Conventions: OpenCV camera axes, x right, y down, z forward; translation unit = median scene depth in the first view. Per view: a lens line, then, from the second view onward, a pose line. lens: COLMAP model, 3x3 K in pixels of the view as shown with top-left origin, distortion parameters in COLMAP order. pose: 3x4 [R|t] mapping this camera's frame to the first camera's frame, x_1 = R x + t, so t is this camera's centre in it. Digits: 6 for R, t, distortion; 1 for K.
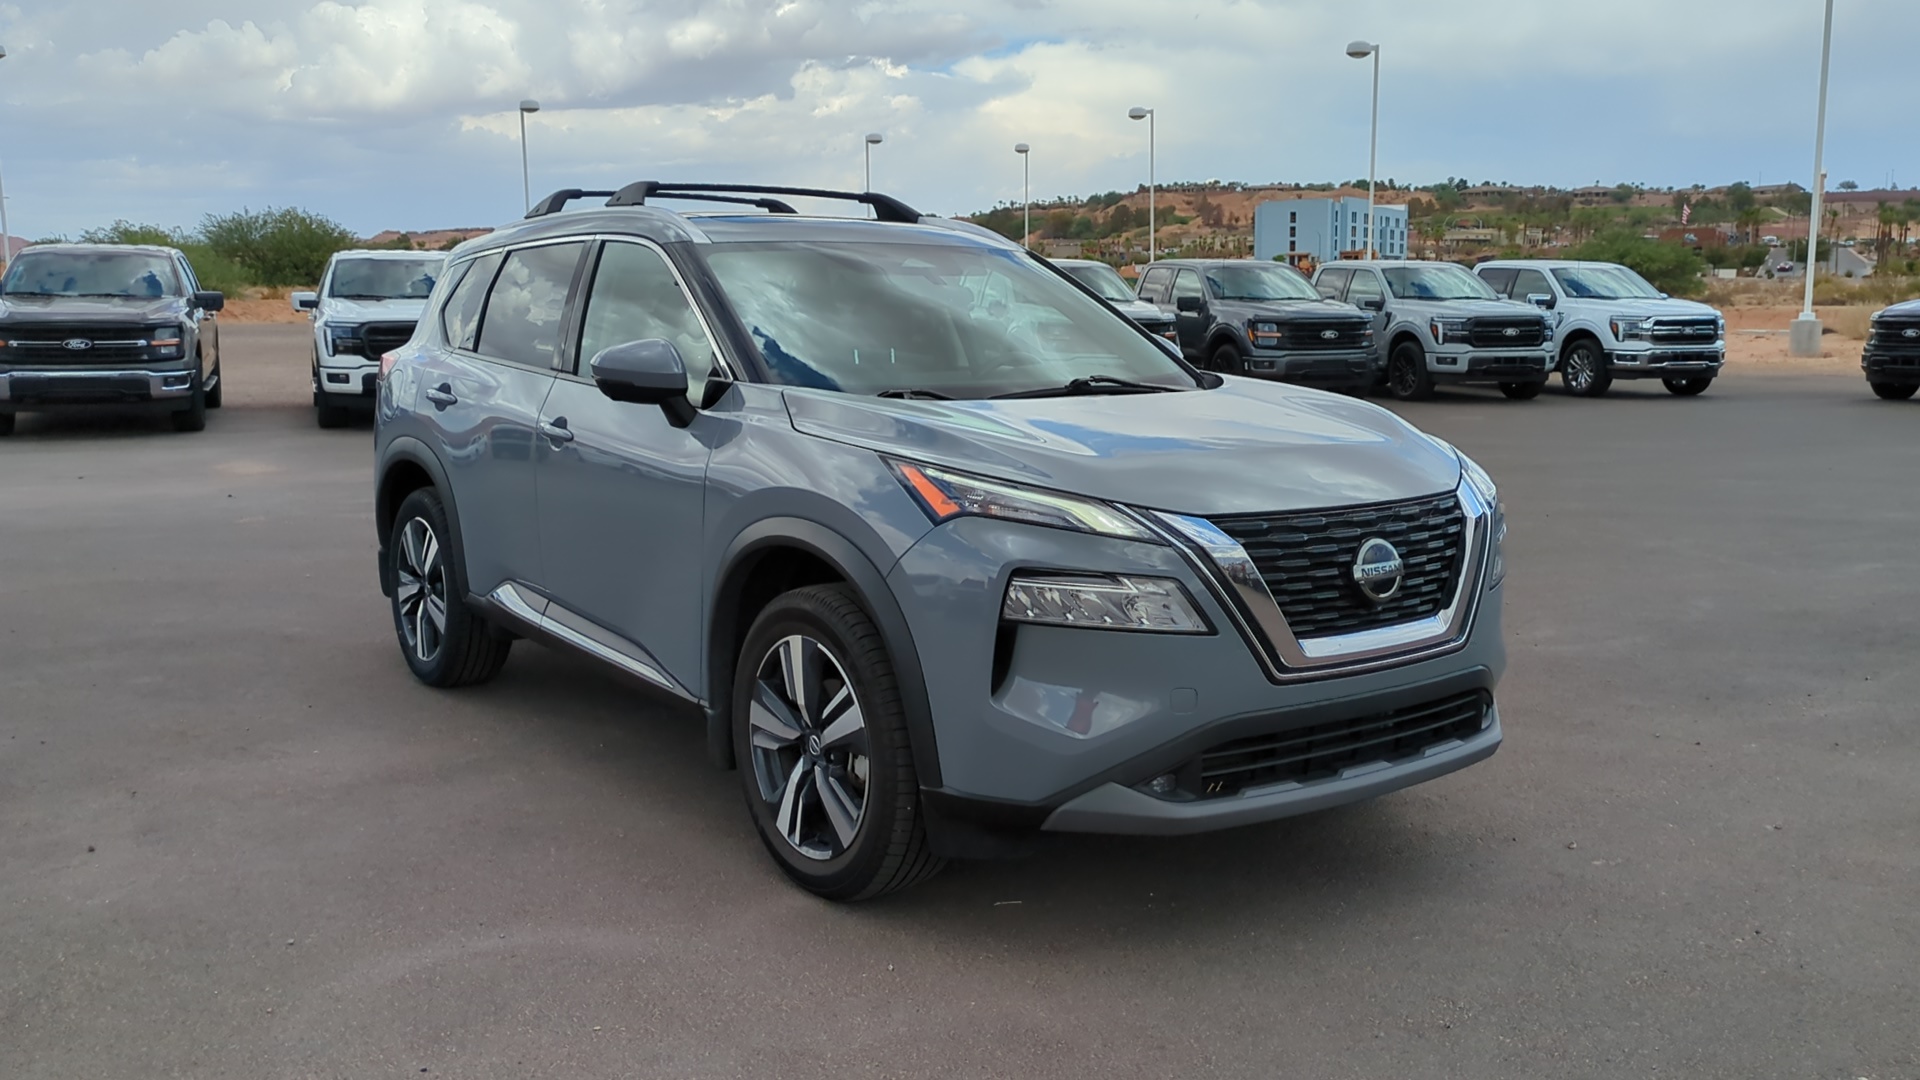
lens RADIAL K [[1669.7, 0, 983.1], [0, 1669.7, 539.9], [0, 0, 1]] dist [0.066305, -0.052042]
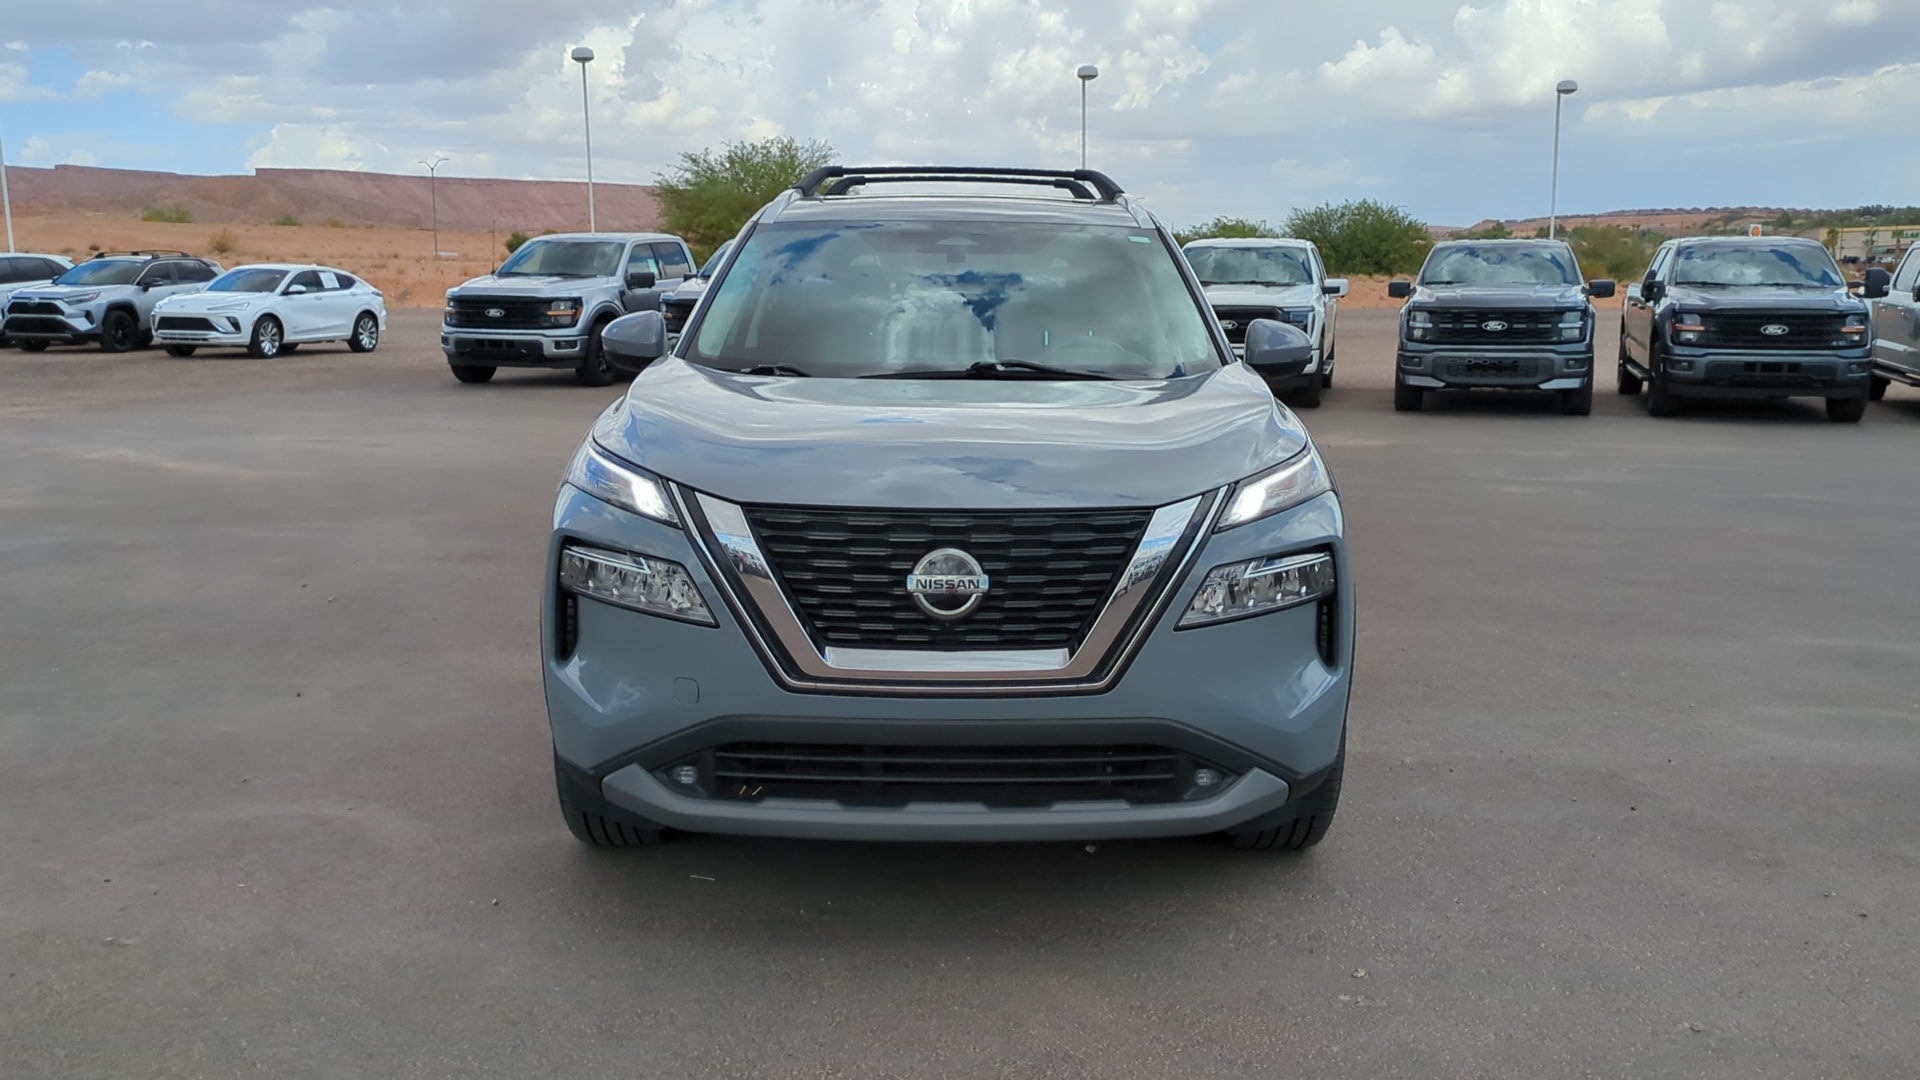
lens RADIAL K [[1686.3, 0, 960.0], [0, 1686.3, 540.0], [0, 0, 1]] dist [0.037566, -0.046201]
pose [[0.801320, 0.096325, -0.590430, 0.771192], [-0.092963, 0.995013, 0.036162, -0.038139], [0.590968, 0.025911, 0.806279, 0.292074]]
